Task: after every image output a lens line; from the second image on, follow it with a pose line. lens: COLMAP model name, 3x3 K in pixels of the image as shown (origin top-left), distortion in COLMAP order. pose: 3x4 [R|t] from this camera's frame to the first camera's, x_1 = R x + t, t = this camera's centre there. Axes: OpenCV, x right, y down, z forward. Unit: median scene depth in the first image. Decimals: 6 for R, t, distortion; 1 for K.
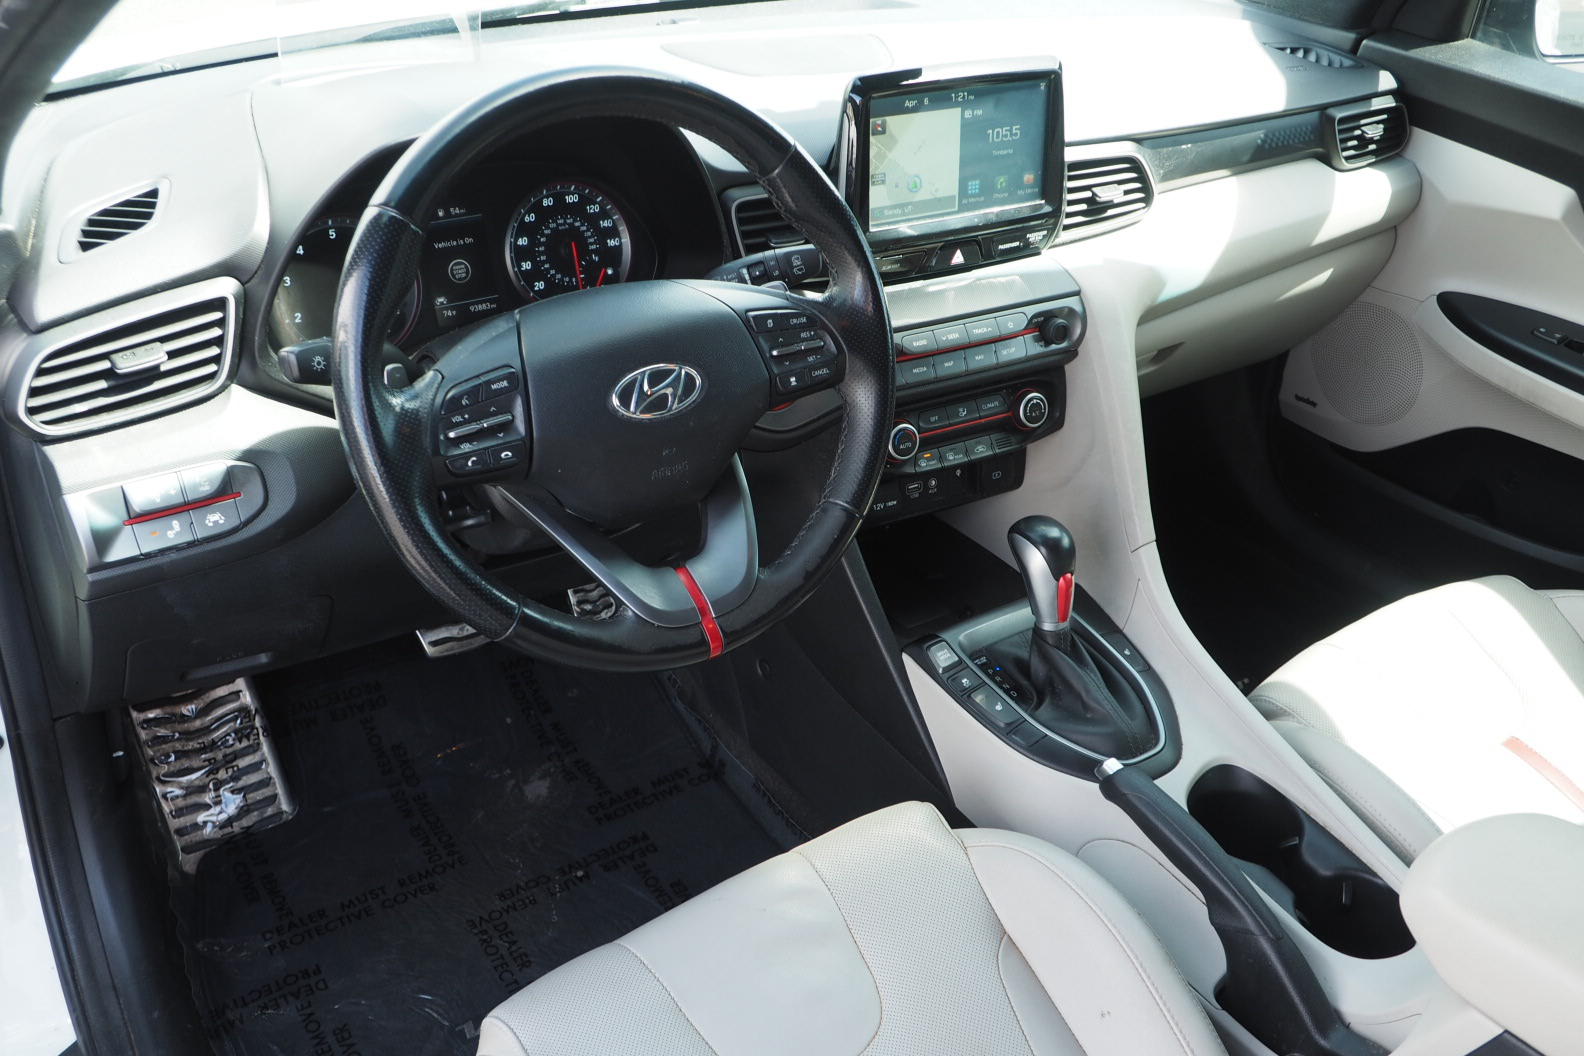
lens RADIAL K [[1436.3, 0, 804.6], [0, 1436.3, 540.8], [0, 0, 1]] dist [-0.010939, 0.000000]
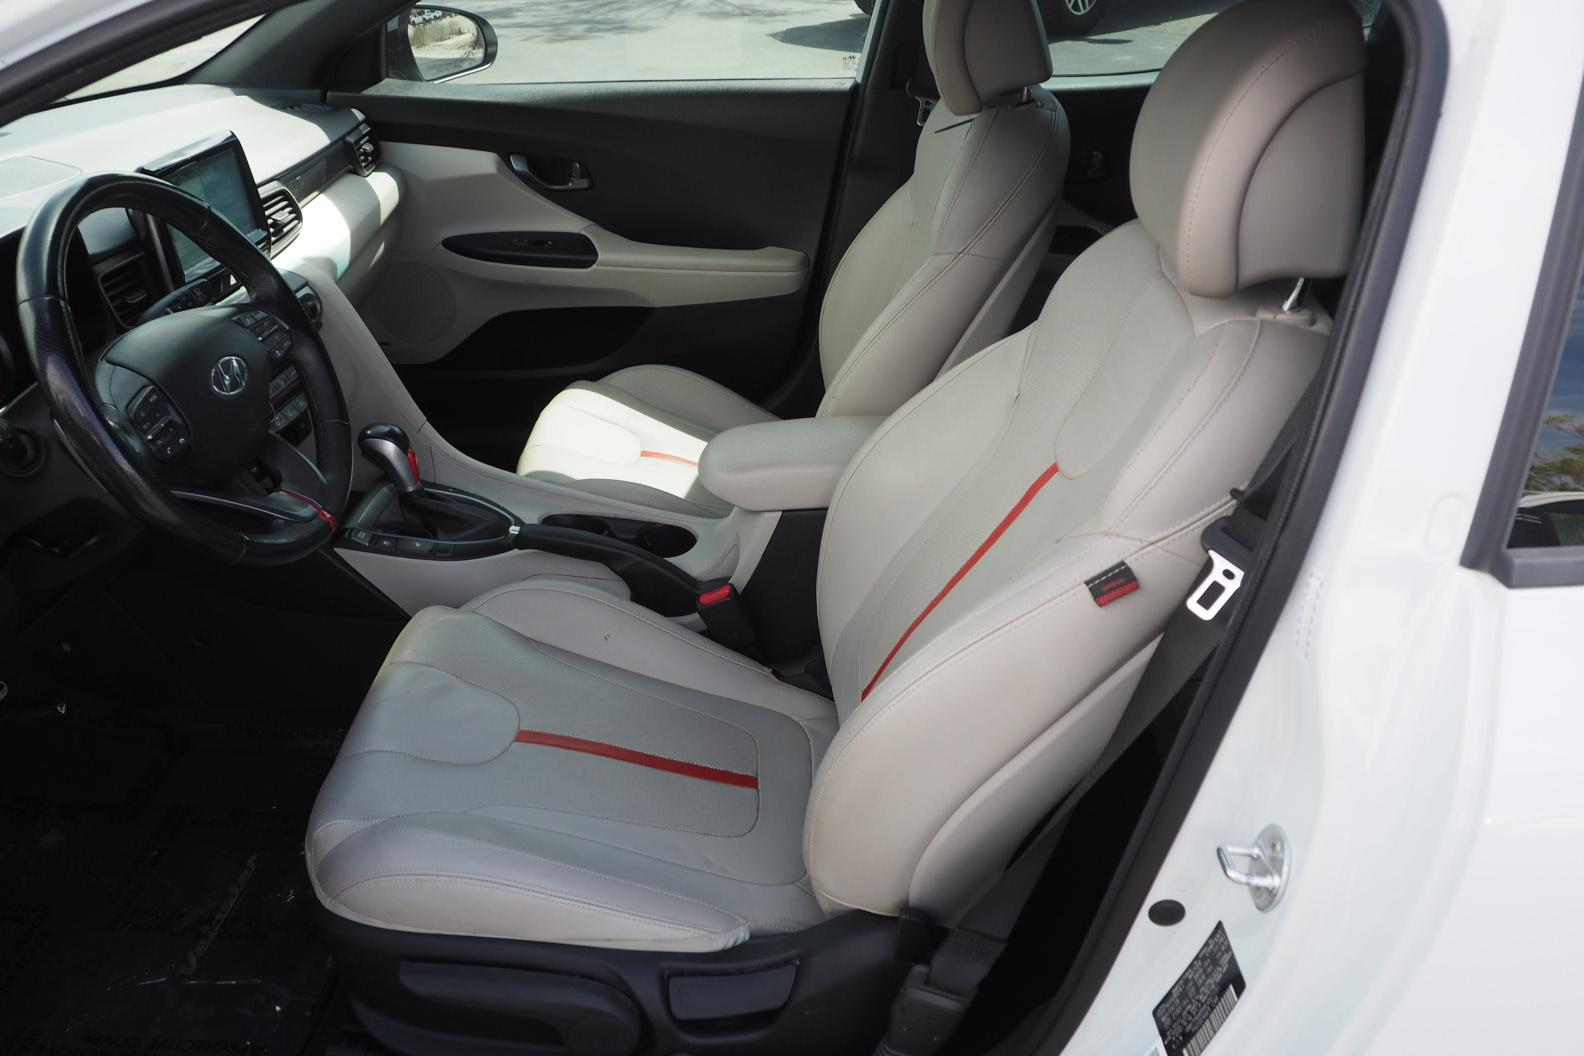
lens RADIAL K [[1293.0, 0, 789.9], [0, 1293.0, 529.1], [0, 0, 1]] dist [-0.004994, 0.000574]
pose [[0.595193, -0.412686, 0.689518, -0.539934], [0.430250, 0.888362, 0.160304, 0.050919], [-0.678697, 0.201253, 0.706305, -0.211882]]
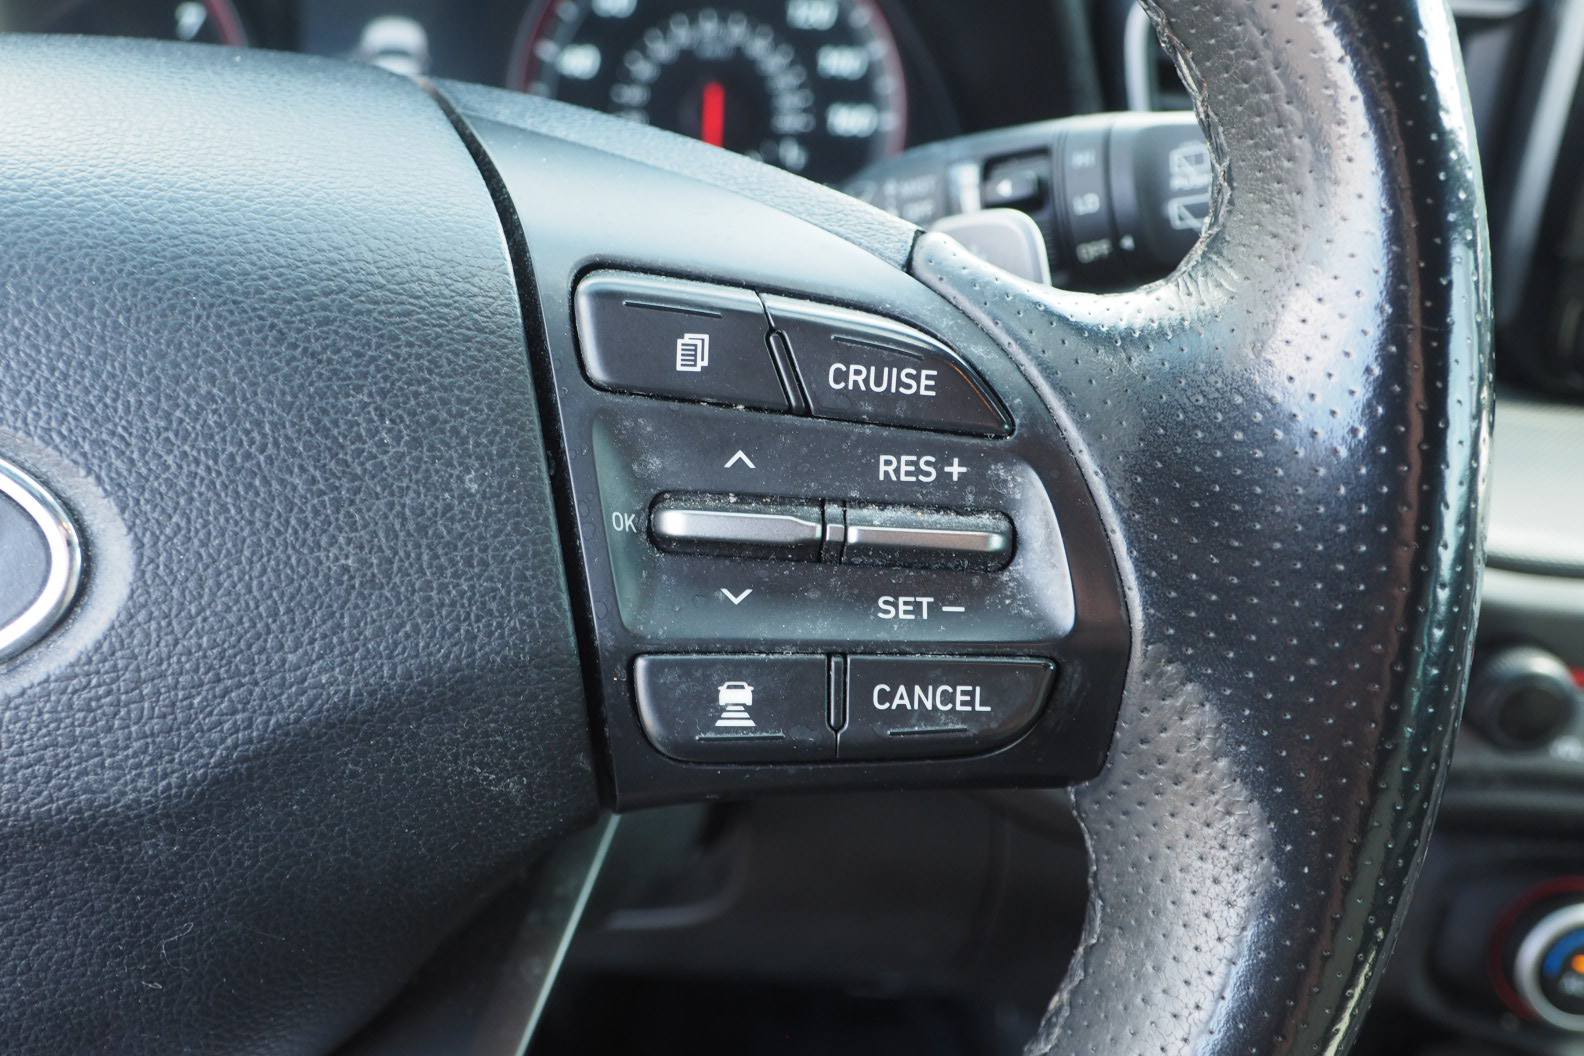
lens RADIAL K [[1623.2, 0, 793.7], [0, 1623.2, 578.9], [0, 0, 1]] dist [-0.016205, 0.000000]
pose [[0.841923, 0.265228, -0.469914, 0.066169], [-0.291709, 0.956353, 0.017140, -0.101246], [0.453950, 0.122648, 0.882546, 0.638995]]
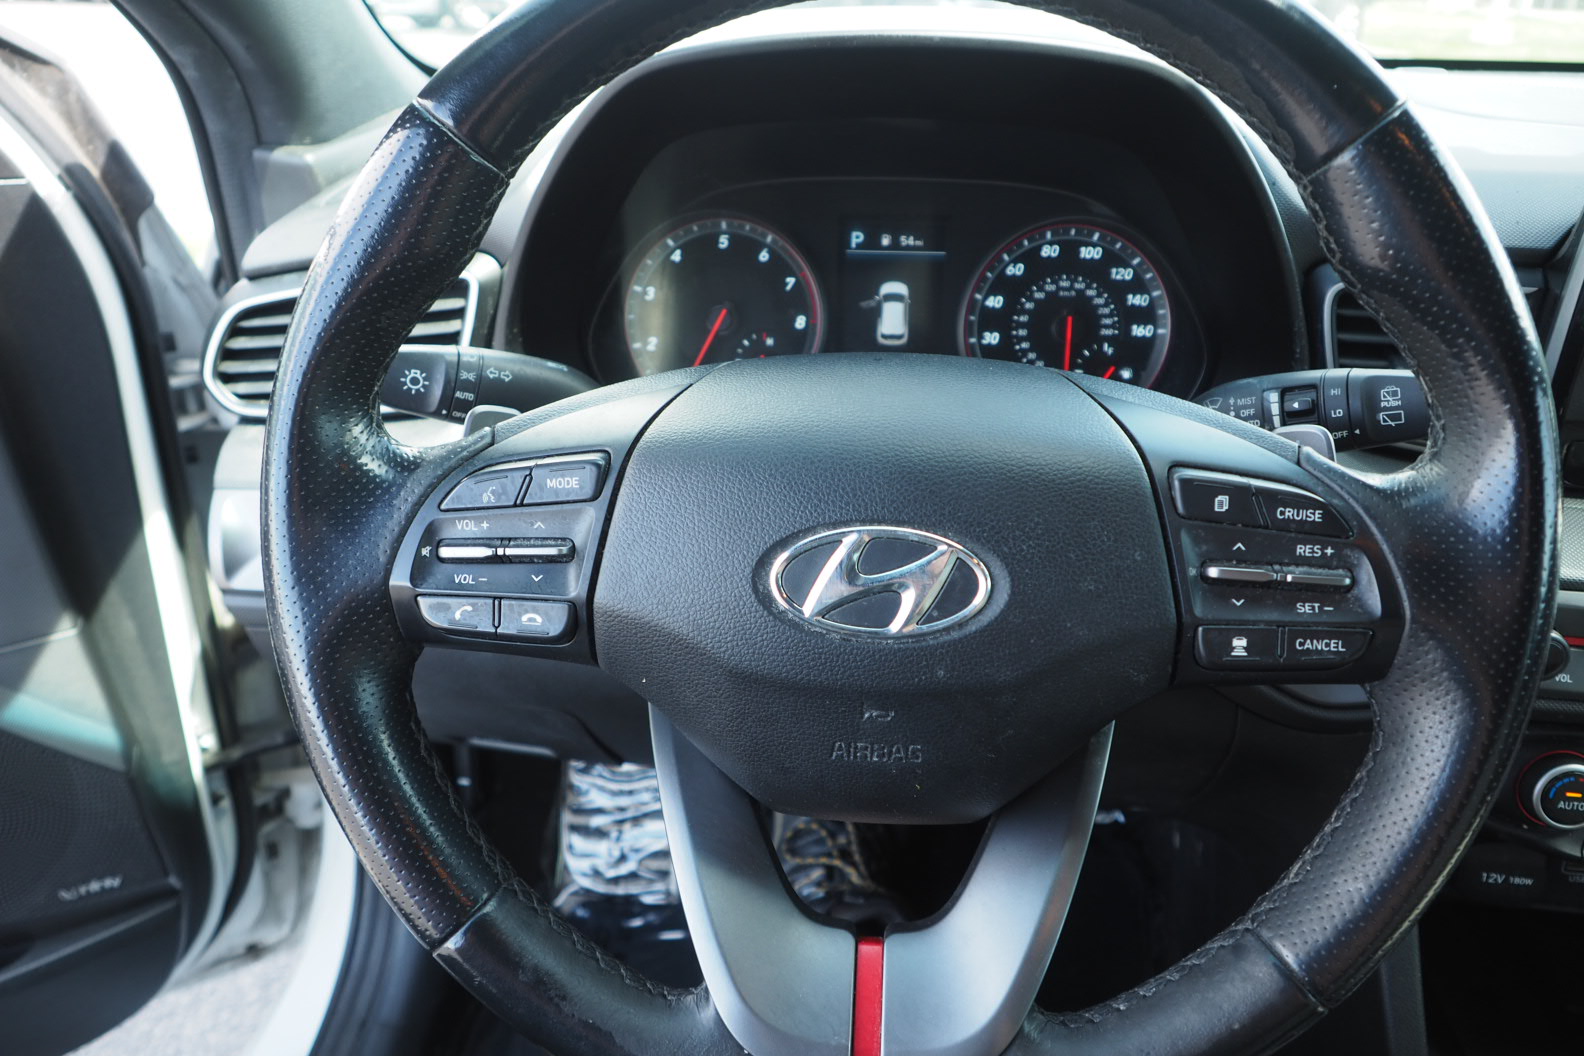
lens RADIAL K [[1122.3, 0, 798.5], [0, 1122.3, 537.7], [0, 0, 1]] dist [-0.032045, 0.000074]
pose [[0.776642, 0.262876, -0.572471, 0.055383], [-0.297215, 0.954171, 0.034934, -0.088576], [0.555419, 0.143015, 0.819180, 0.501610]]
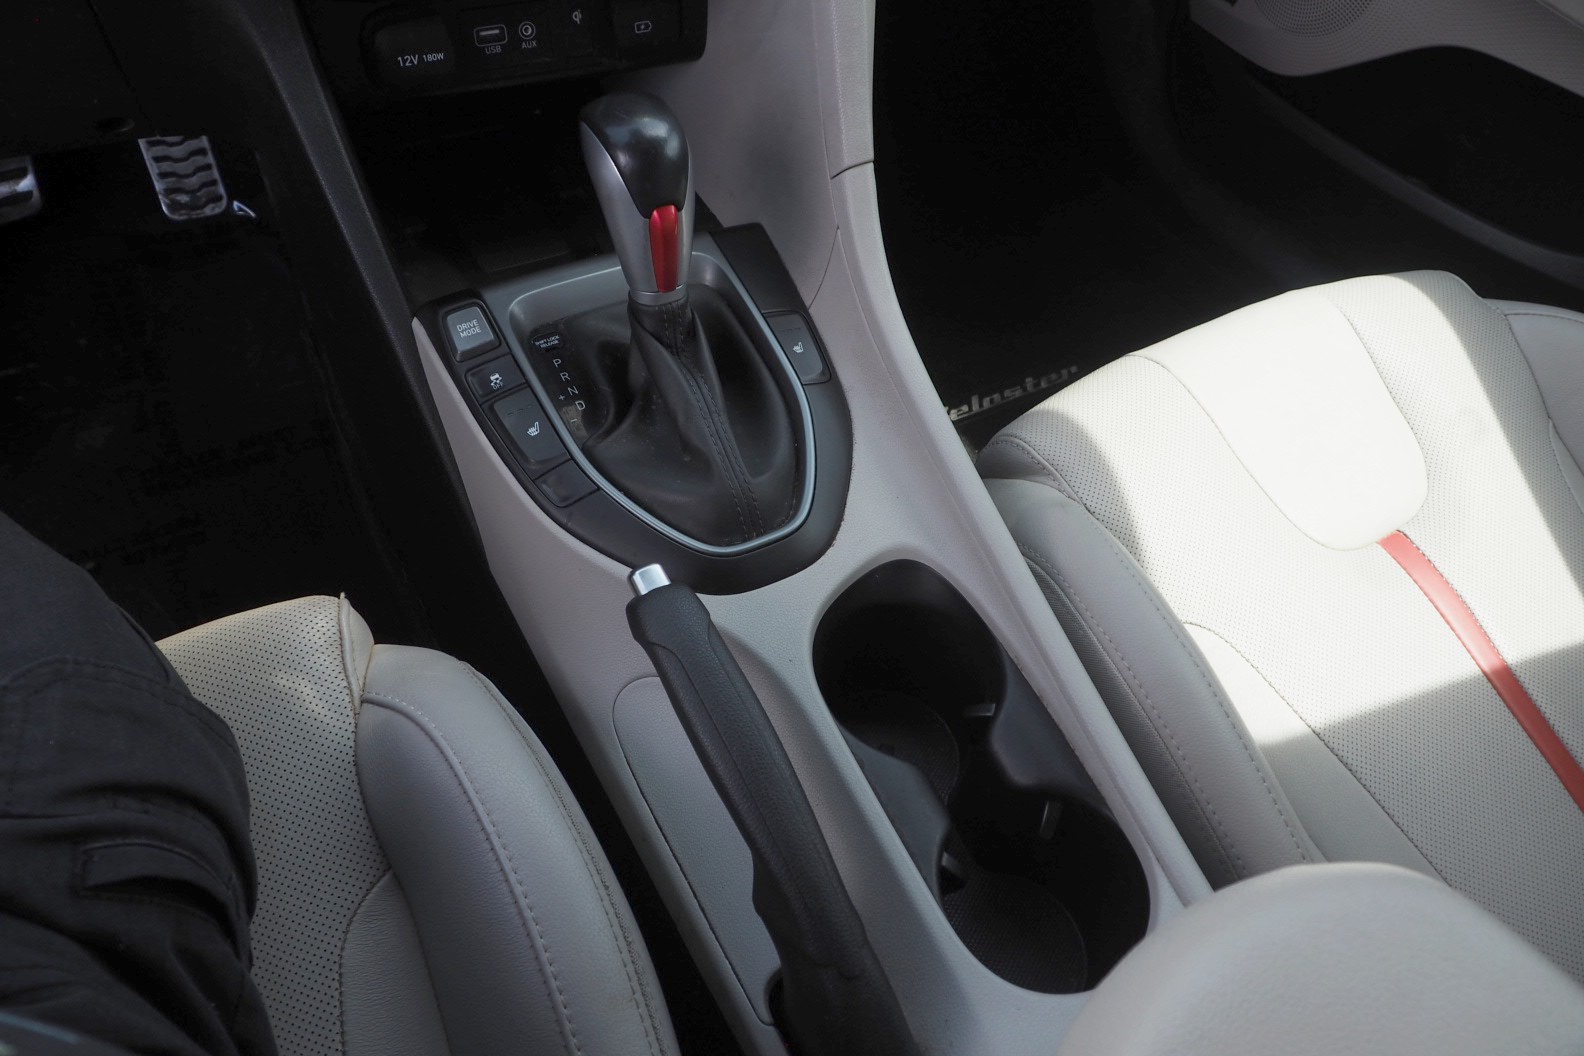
lens RADIAL K [[1122.3, 0, 775.0], [0, 1122.3, 532.7], [0, 0, 1]] dist [-0.032045, 0.000074]
pose [[0.994742, 0.099035, -0.026098, 0.241613], [-0.085585, 0.943786, 0.319287, 0.000121], [0.056251, -0.315374, 0.947299, 0.540832]]
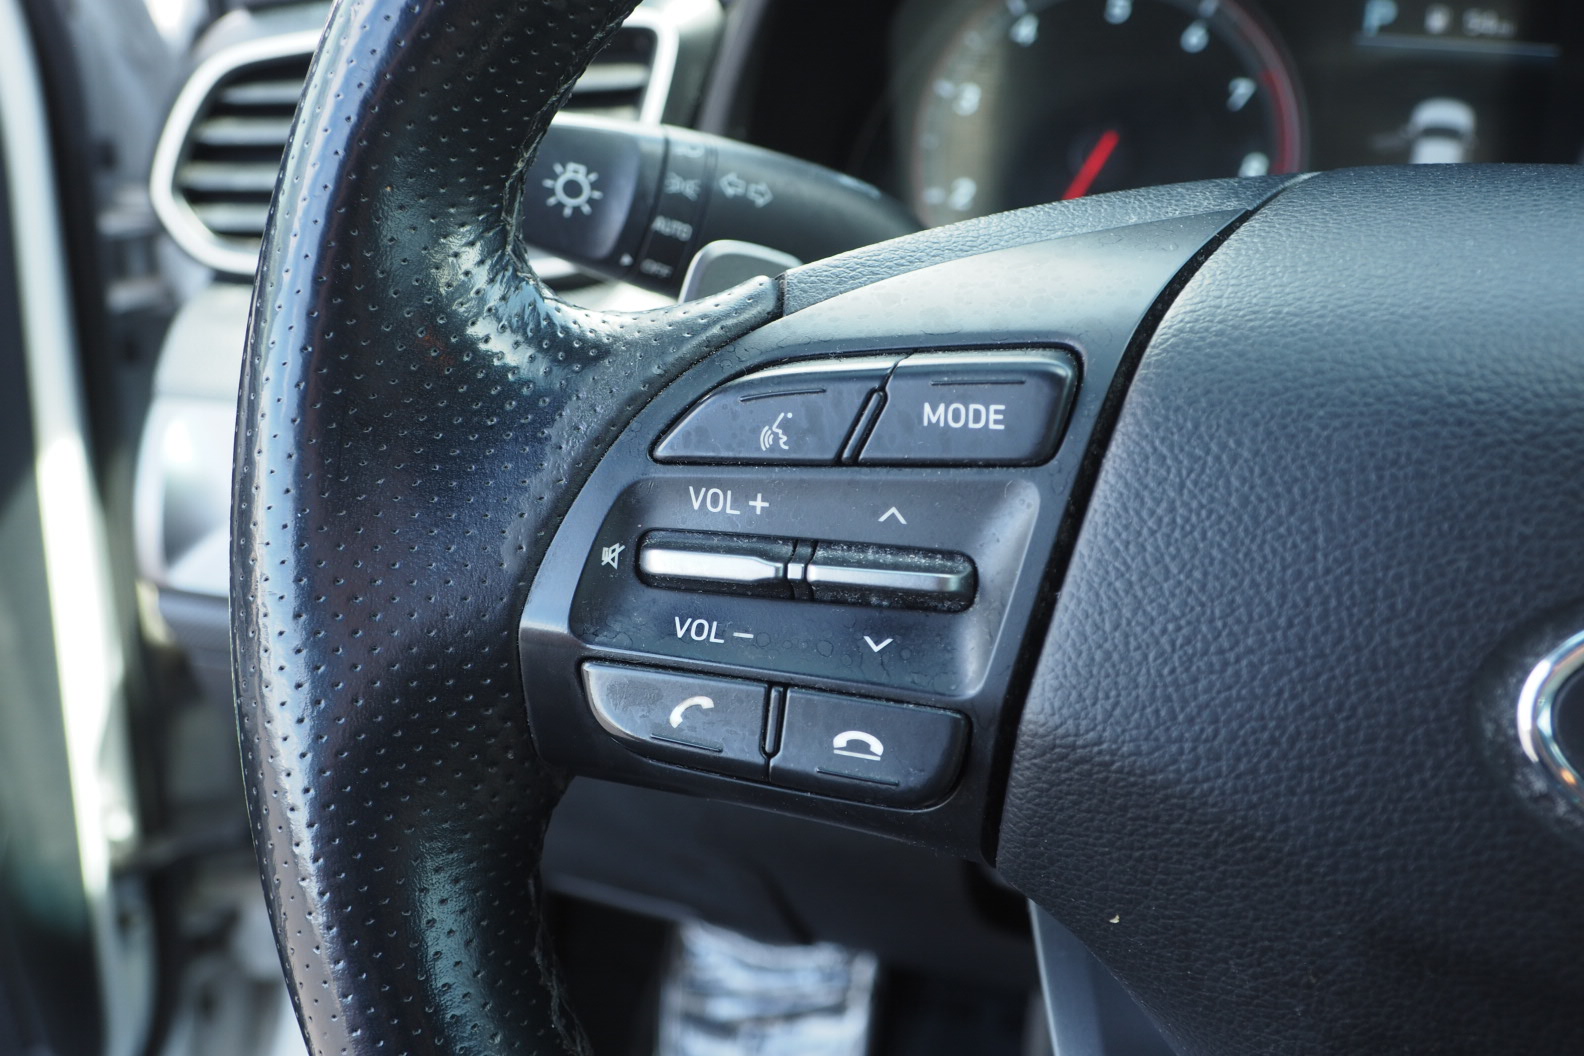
lens RADIAL K [[1623.2, 0, 802.7], [0, 1623.2, 569.0], [0, 0, 1]] dist [-0.016205, 0.000000]
pose [[0.685104, 0.330189, -0.649314, -0.049873], [-0.371635, 0.925071, 0.078297, -0.067663], [0.626514, 0.187666, 0.756479, 0.562890]]
